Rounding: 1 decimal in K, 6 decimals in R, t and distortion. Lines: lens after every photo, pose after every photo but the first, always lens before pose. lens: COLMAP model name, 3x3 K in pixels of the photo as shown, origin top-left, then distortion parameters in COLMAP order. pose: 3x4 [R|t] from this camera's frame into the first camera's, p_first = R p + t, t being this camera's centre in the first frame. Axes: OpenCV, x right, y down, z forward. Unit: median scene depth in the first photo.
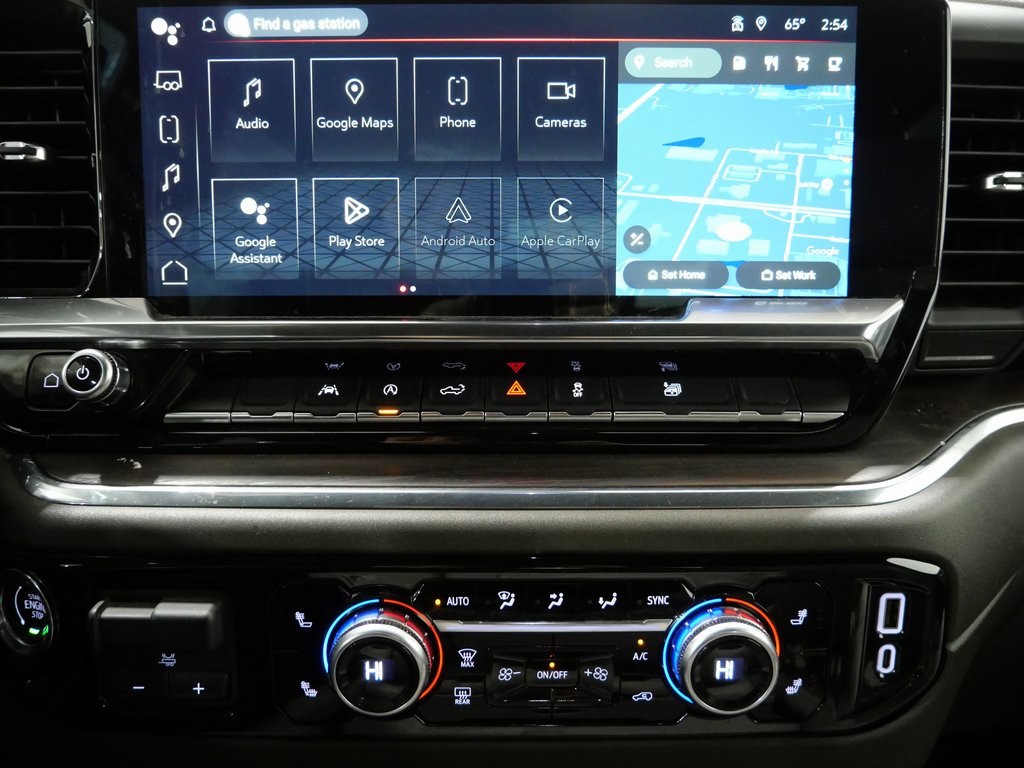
lens RADIAL K [[745.5, 0, 512.0], [0, 745.5, 384.0], [0, 0, 1]] dist [-0.043688, 0.006749]
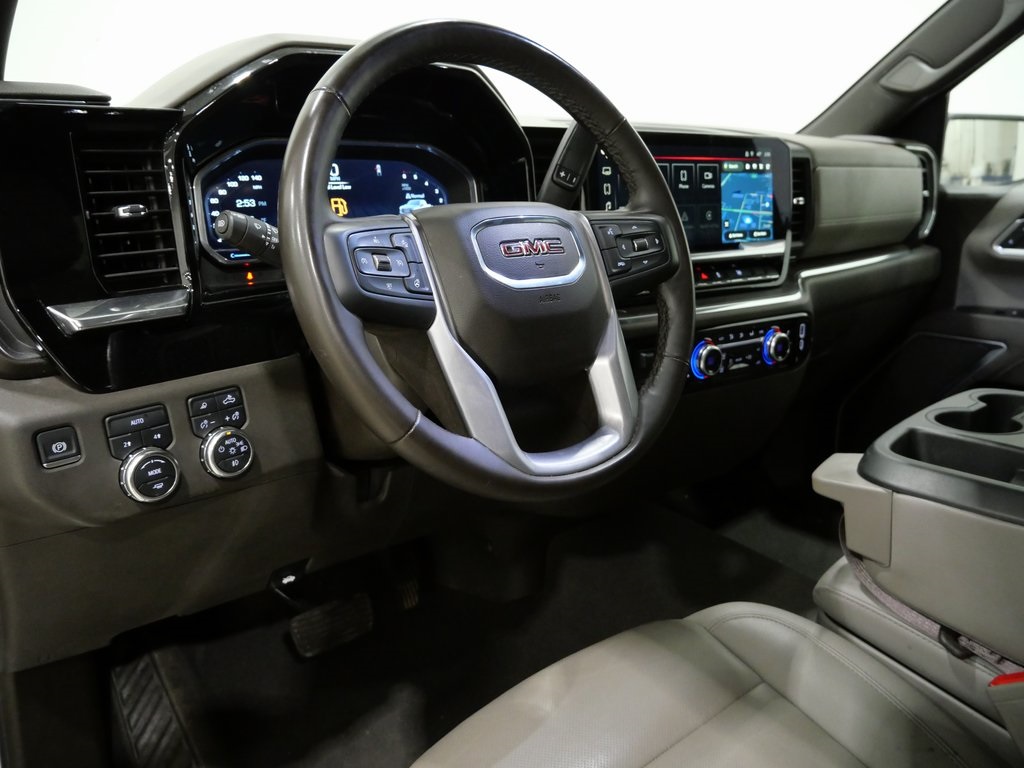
lens RADIAL K [[745.5, 0, 512.0], [0, 745.5, 384.0], [0, 0, 1]] dist [-0.043688, 0.006749]
pose [[0.840598, -0.150624, 0.520296, -2.292633], [0.118831, 0.988439, 0.094164, 0.063615], [-0.528464, -0.017327, 0.848779, -1.148465]]
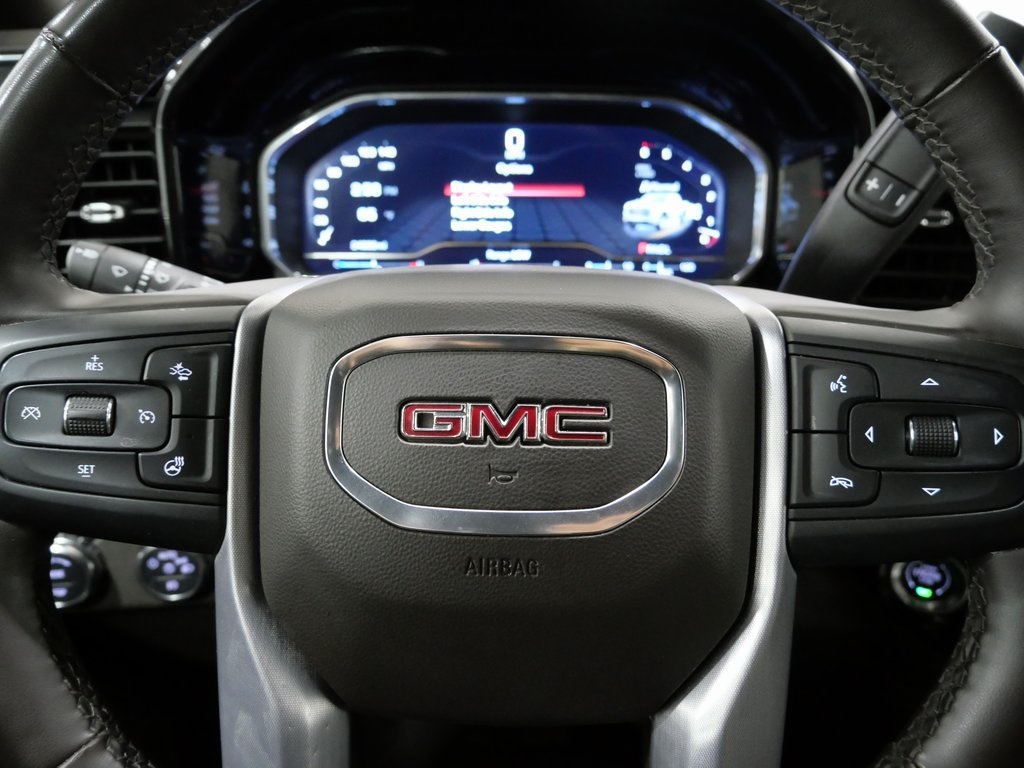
lens RADIAL K [[745.5, 0, 512.0], [0, 745.5, 384.0], [0, 0, 1]] dist [-0.043688, 0.006749]
pose [[0.990474, 0.051397, -0.127746, -1.206790], [-0.030043, 0.986038, 0.163786, -0.225178], [0.134380, -0.158388, 0.978190, -0.342049]]
